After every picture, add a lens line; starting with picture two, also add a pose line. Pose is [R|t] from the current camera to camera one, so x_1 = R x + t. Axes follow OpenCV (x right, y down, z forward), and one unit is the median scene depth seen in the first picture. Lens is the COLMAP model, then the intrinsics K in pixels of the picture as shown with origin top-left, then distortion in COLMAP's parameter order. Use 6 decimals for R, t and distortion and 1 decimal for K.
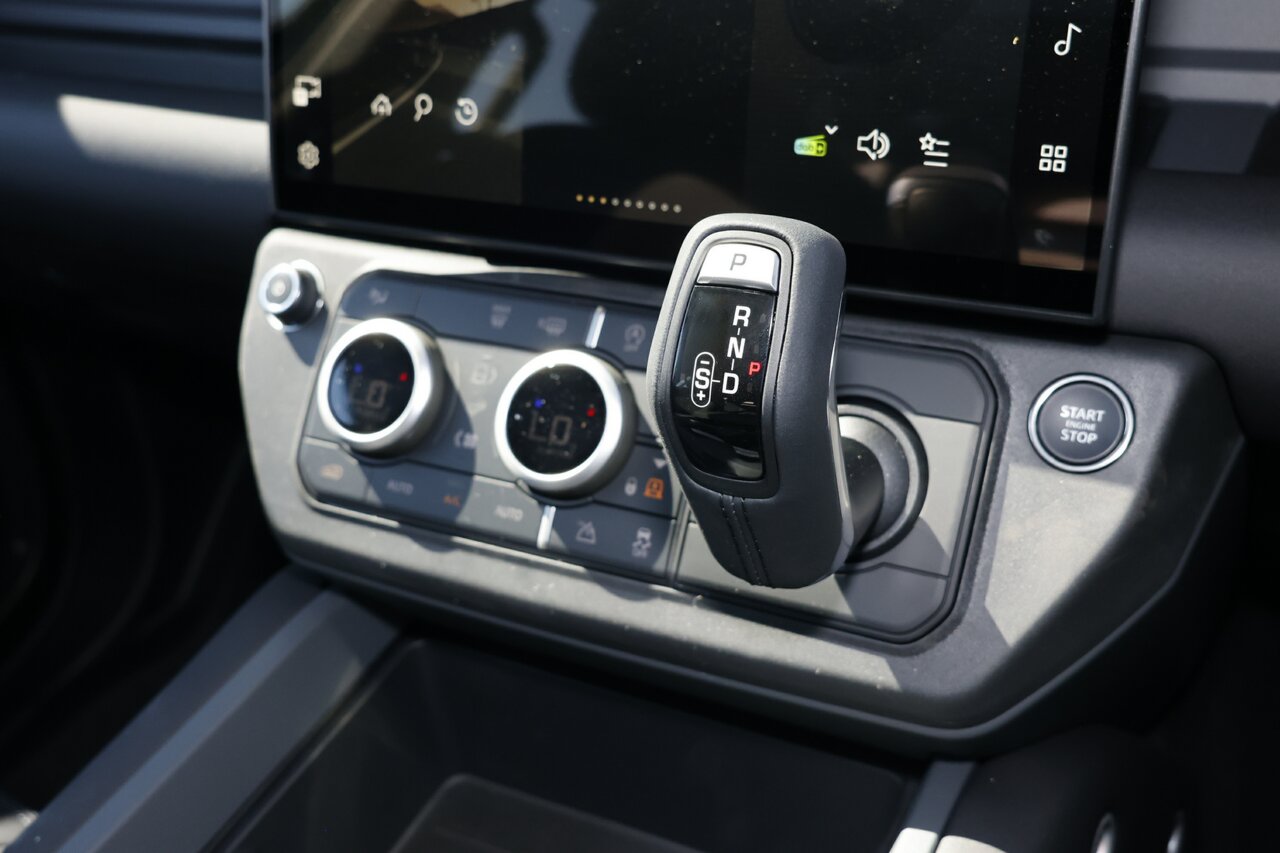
lens RADIAL K [[1429.2, 0, 640.0], [0, 1429.2, 426.5], [0, 0, 1]] dist [0.006858, -0.018999]
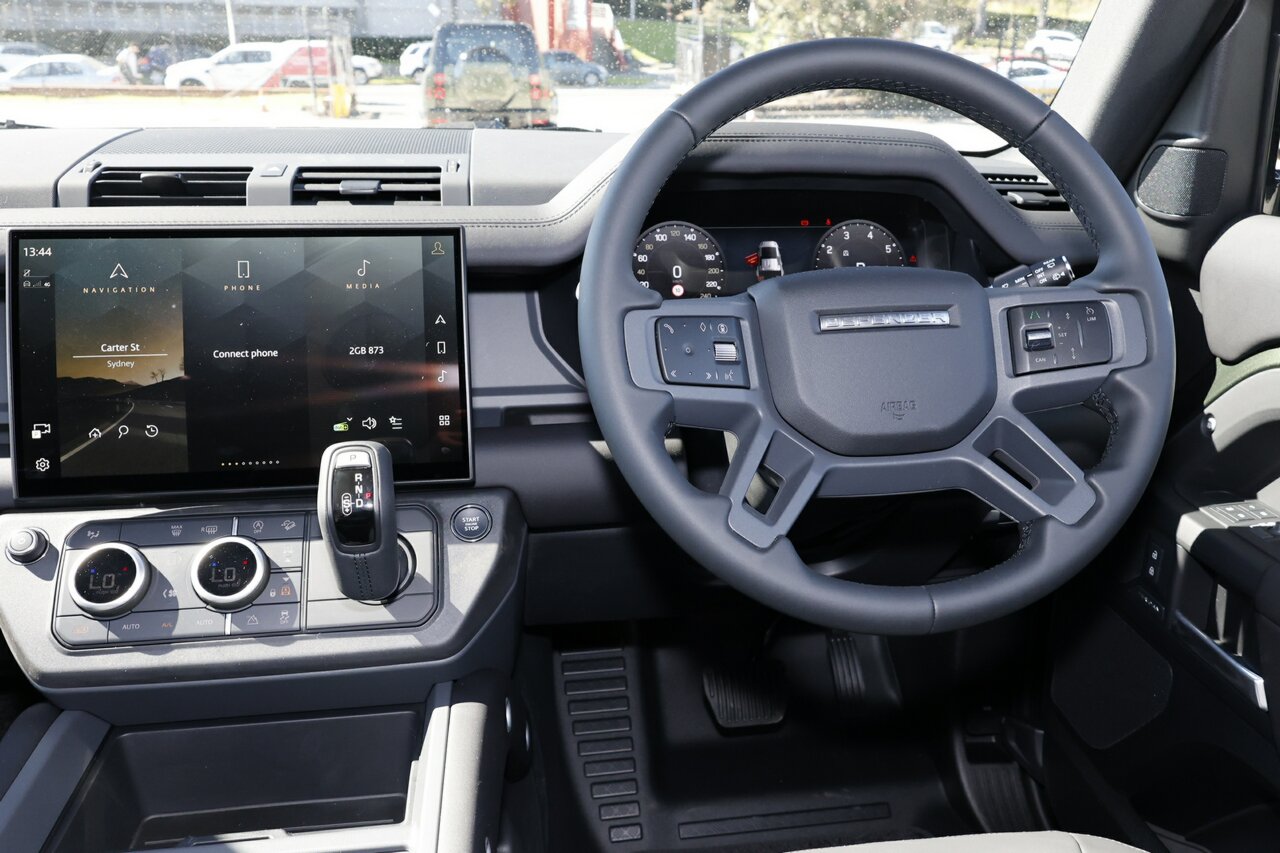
lens RADIAL K [[877.3, 0, 640.0], [0, 877.3, 426.5], [0, 0, 1]] dist [-0.000246, -0.000575]
pose [[0.815322, -0.082104, 0.573158, -0.278524], [0.222967, 0.958077, -0.179930, 0.156119], [-0.534356, 0.274496, 0.799447, -0.373335]]
